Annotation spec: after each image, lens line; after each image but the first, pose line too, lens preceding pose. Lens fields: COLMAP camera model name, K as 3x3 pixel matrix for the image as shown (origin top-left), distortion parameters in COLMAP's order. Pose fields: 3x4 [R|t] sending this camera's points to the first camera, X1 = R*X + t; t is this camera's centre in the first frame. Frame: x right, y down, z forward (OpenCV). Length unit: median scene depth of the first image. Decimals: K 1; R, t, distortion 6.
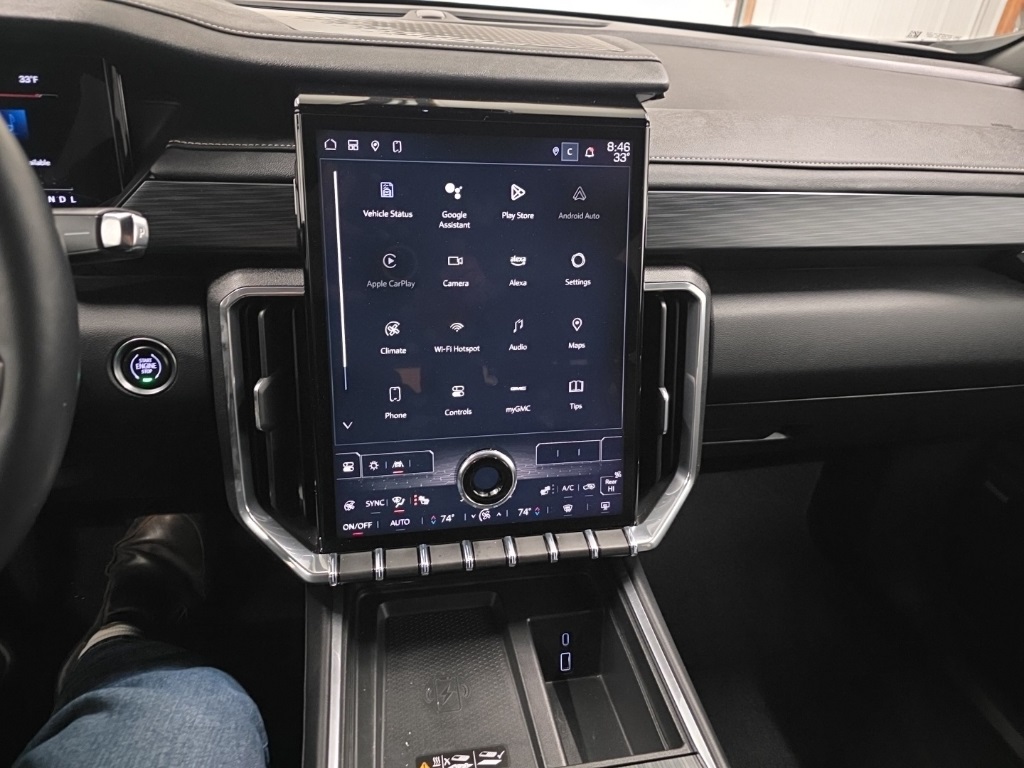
lens RADIAL K [[683.7, 0, 520.9], [0, 683.7, 368.6], [0, 0, 1]] dist [0.064866, -0.093271]
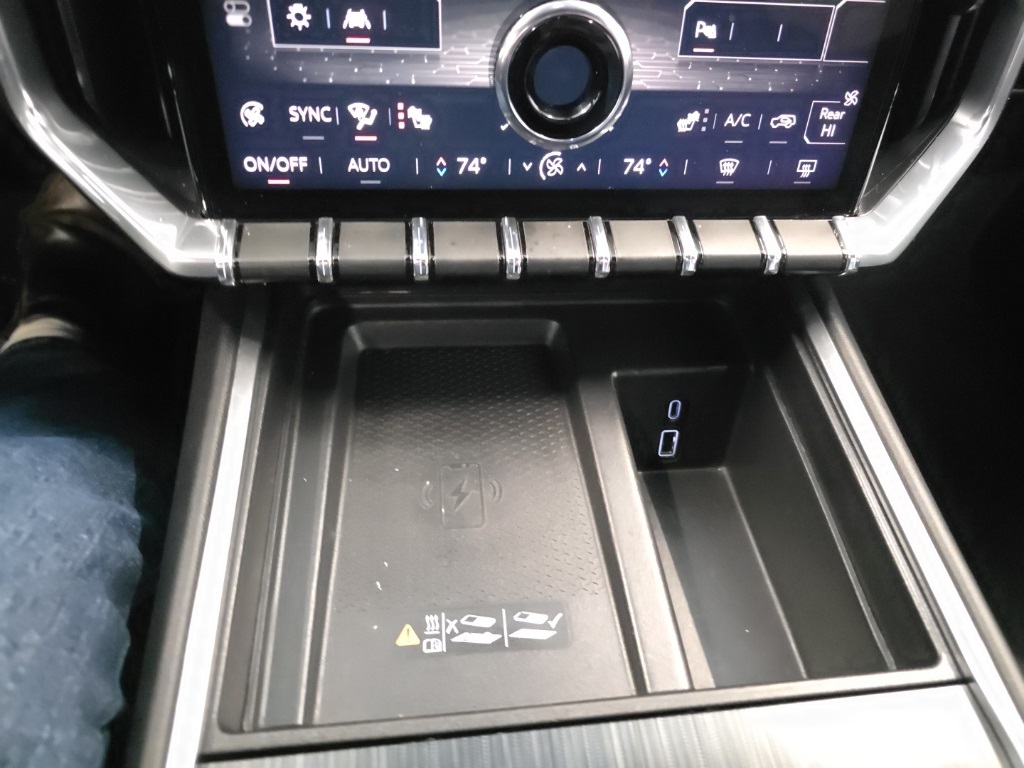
lens RADIAL K [[742.8, 0, 512.0], [0, 742.8, 384.0], [0, 0, 1]] dist [0.038226, -0.031826]
pose [[0.994604, 0.083553, -0.061503, -0.037108], [-0.052251, 0.915547, 0.398802, 0.152935], [0.089630, -0.393436, 0.914972, 0.490267]]
